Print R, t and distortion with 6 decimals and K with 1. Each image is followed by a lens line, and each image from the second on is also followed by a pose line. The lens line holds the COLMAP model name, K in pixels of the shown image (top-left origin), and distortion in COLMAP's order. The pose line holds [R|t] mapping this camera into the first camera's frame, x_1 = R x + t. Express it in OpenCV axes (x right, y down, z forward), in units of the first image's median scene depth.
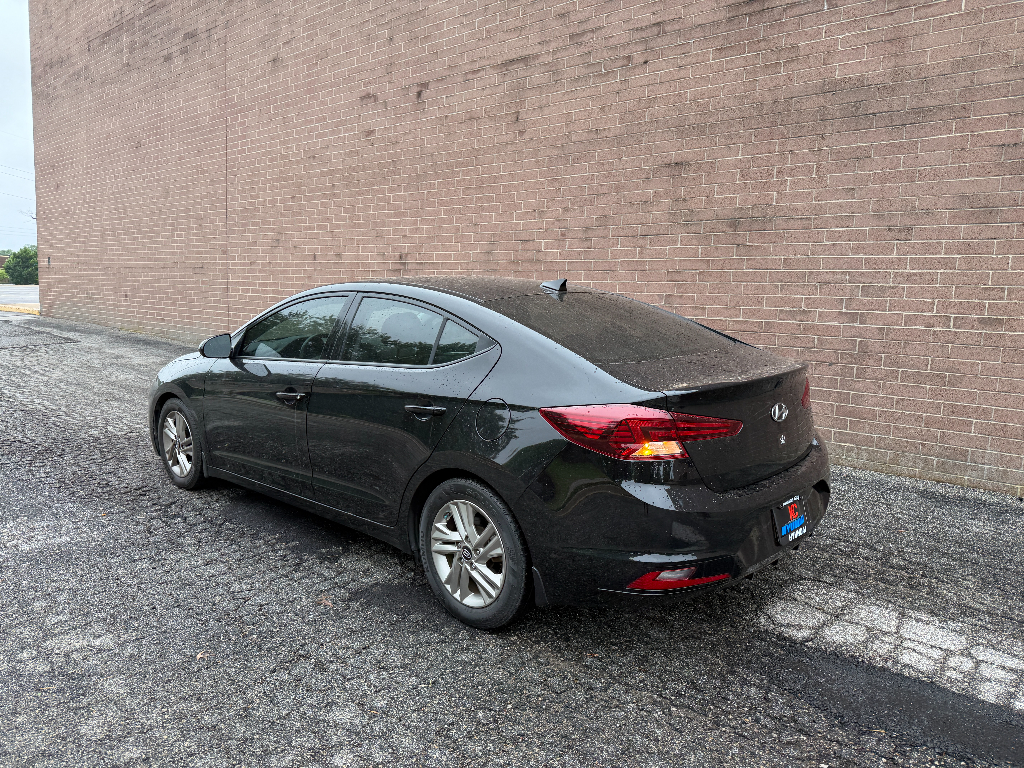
lens RADIAL K [[720.0, 0, 505.3], [0, 720.0, 384.5], [0, 0, 1]] dist [0.013989, -0.030715]
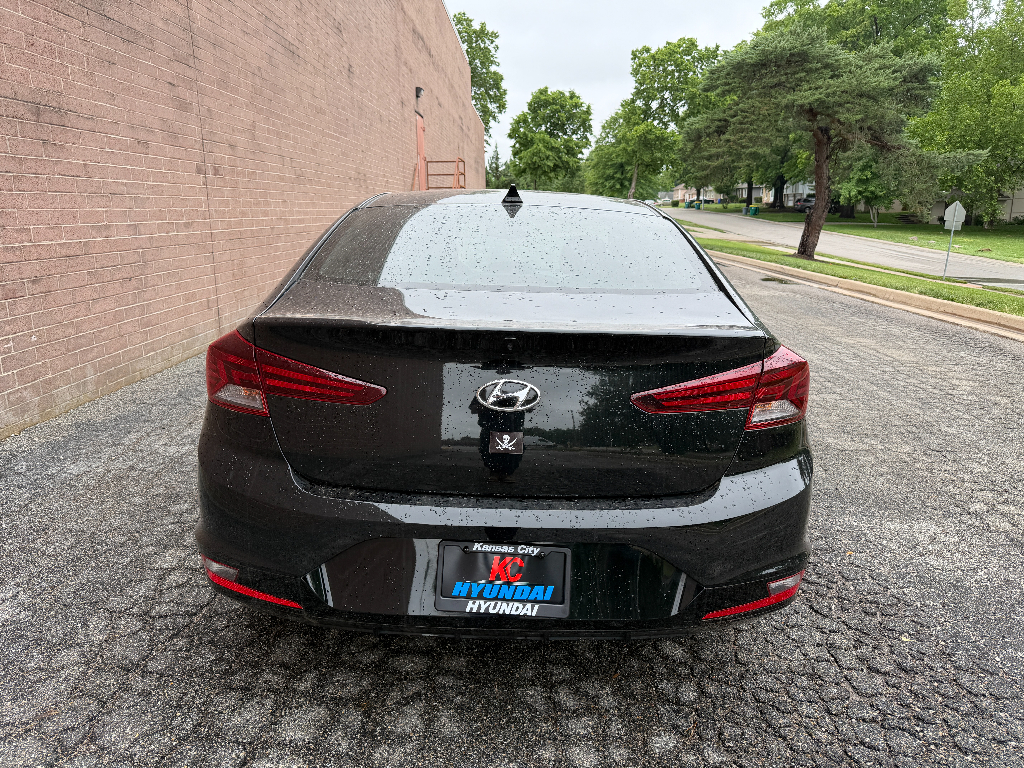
lens RADIAL K [[720.0, 0, 516.3], [0, 720.0, 375.2], [0, 0, 1]] dist [0.013989, -0.030715]
pose [[-0.644699, -0.192678, 0.739755, -0.582453], [0.082381, 0.944566, 0.317818, -0.158574], [-0.759984, 0.265838, -0.593088, 1.127351]]
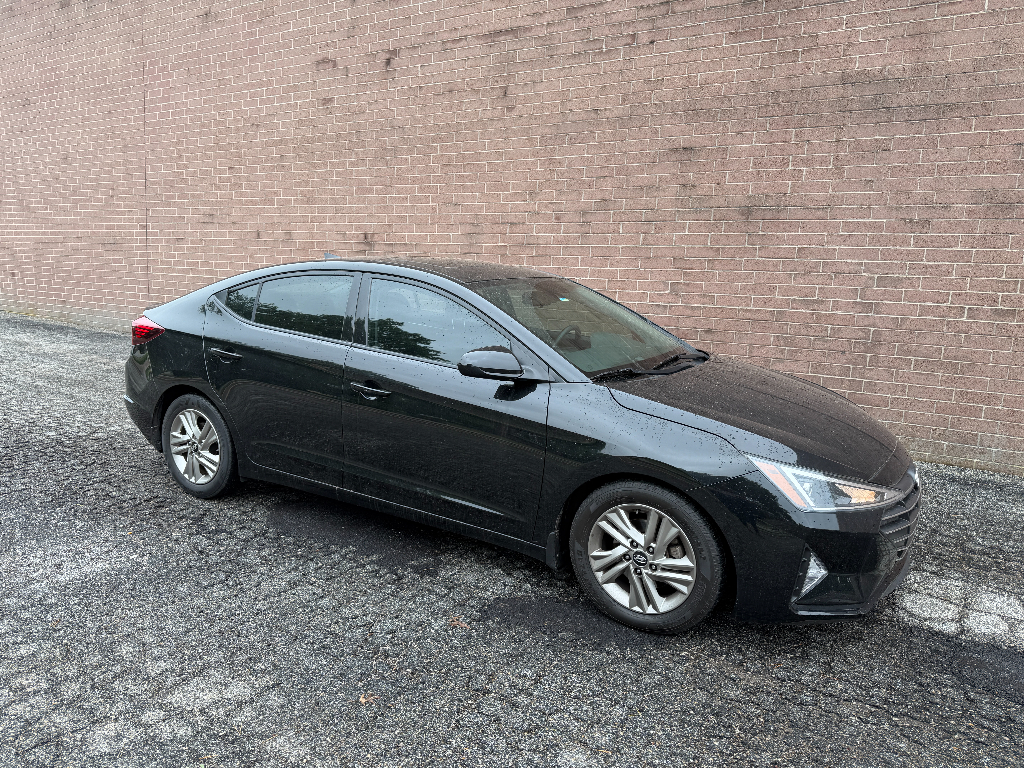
lens RADIAL K [[720.0, 0, 501.8], [0, 720.0, 391.8], [0, 0, 1]] dist [0.013989, -0.030715]
pose [[0.987568, -0.010995, 0.156809, -0.175981], [0.005678, 0.999395, 0.034319, -0.009927], [-0.157092, -0.033002, 0.987032, 0.059064]]
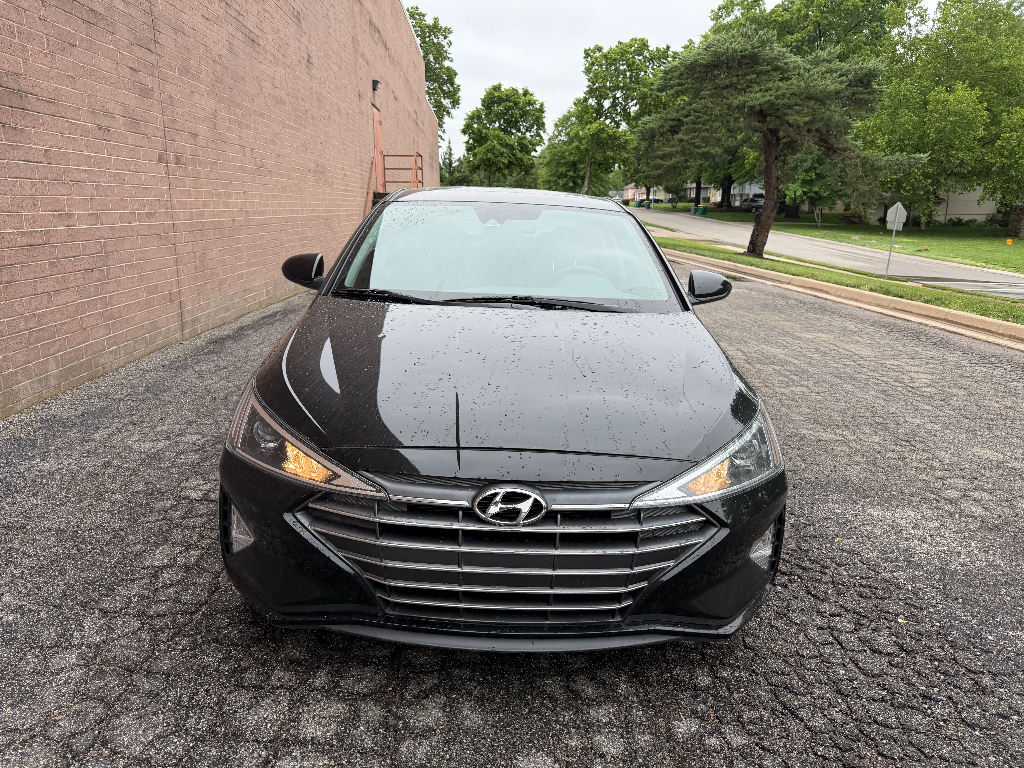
lens RADIAL K [[720.0, 0, 514.0], [0, 720.0, 373.8], [0, 0, 1]] dist [0.013989, -0.030715]
pose [[-0.689834, -0.192704, 0.697850, -0.561846], [0.064811, 0.943616, 0.324636, -0.156275], [-0.721061, 0.269174, -0.638449, 1.148681]]
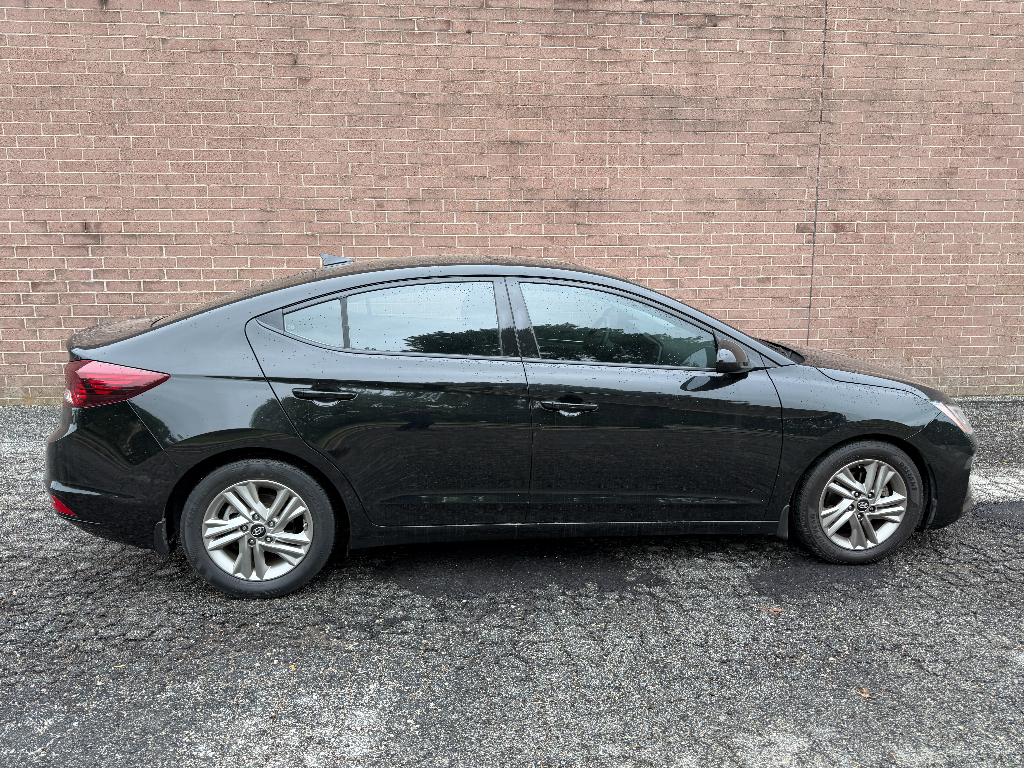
lens RADIAL K [[720.0, 0, 515.2], [0, 720.0, 384.5], [0, 0, 1]] dist [0.013989, -0.030715]
pose [[0.675044, -0.148750, 0.722627, -0.584009], [0.117549, 0.988637, 0.093698, -0.061100], [-0.728353, 0.021694, 0.684859, 0.312992]]
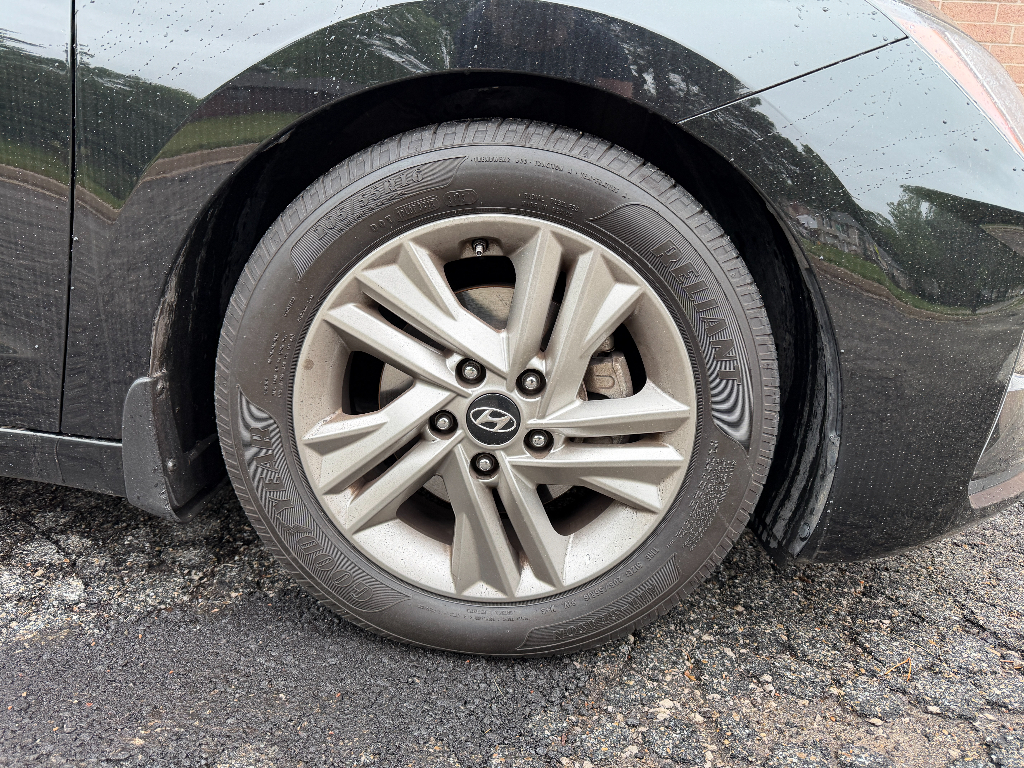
lens RADIAL K [[720.0, 0, 502.0], [0, 720.0, 378.8], [0, 0, 1]] dist [0.013989, -0.030715]
pose [[0.761277, -0.116636, 0.637851, -0.097951], [0.038881, 0.990130, 0.134648, 0.089125], [-0.647260, -0.077704, 0.758298, 0.400178]]
